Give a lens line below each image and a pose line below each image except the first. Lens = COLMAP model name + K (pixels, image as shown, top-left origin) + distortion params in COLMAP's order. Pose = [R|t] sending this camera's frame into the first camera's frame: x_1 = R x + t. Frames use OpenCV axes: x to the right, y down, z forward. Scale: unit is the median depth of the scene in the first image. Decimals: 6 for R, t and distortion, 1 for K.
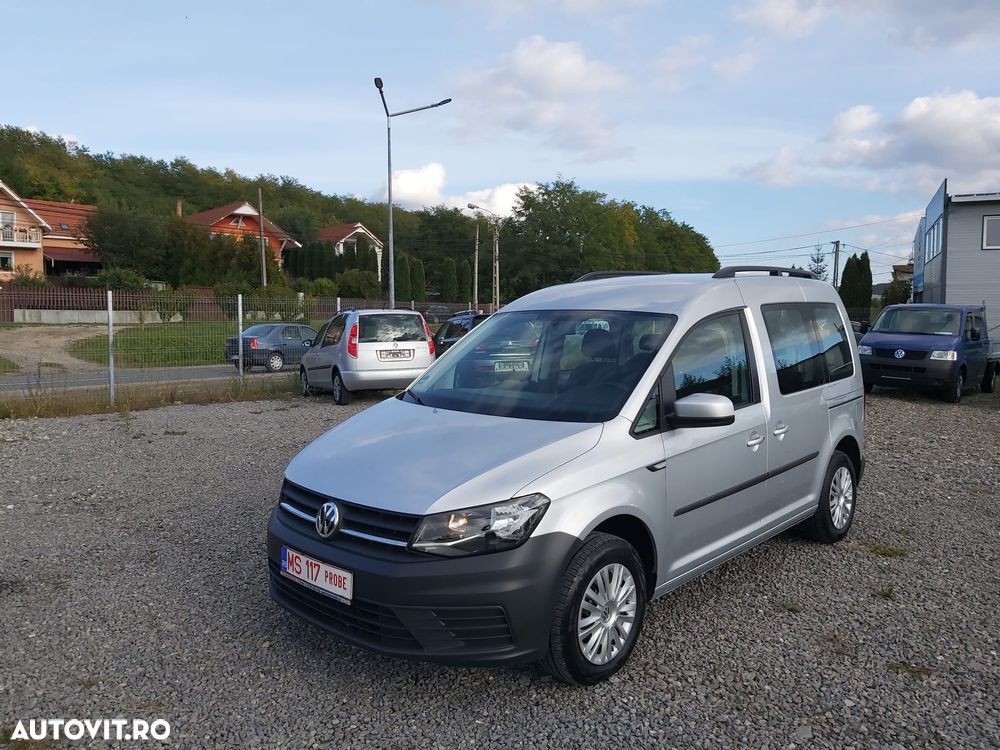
lens RADIAL K [[817.9, 0, 498.6], [0, 817.9, 374.3], [0, 0, 1]] dist [0.068679, 0.003916]
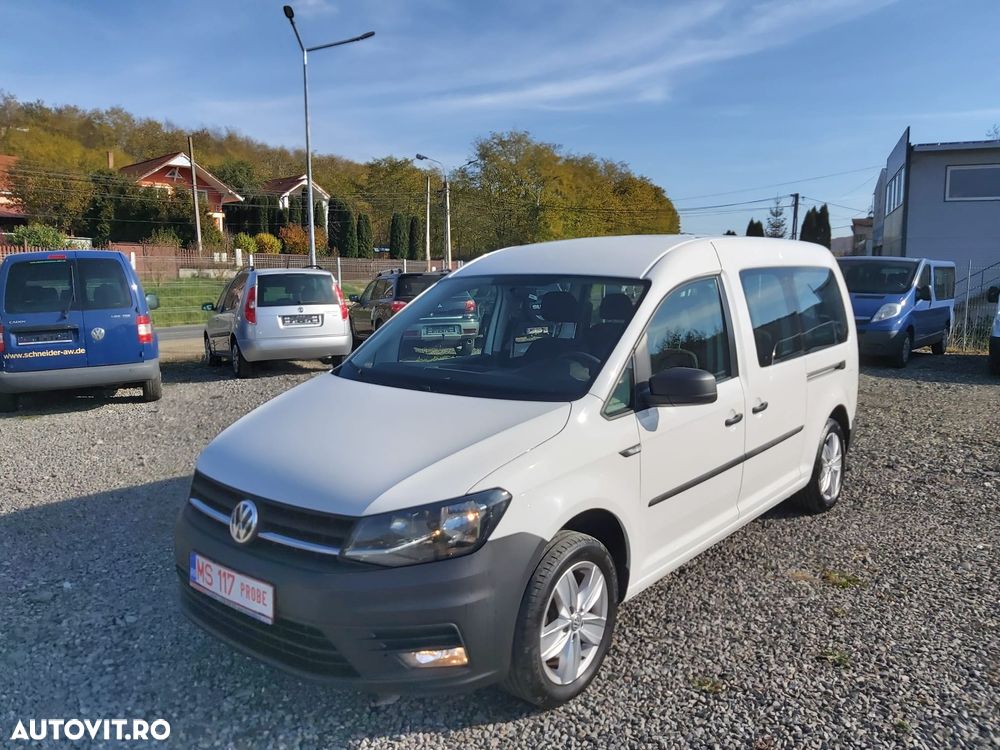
lens RADIAL K [[817.9, 0, 499.9], [0, 817.9, 381.3], [0, 0, 1]] dist [0.068679, 0.003916]
pose [[0.998435, -0.013786, 0.054202, 0.007080], [0.010472, 0.998086, 0.060956, -0.010987], [-0.054938, -0.060293, 0.996668, 0.118464]]
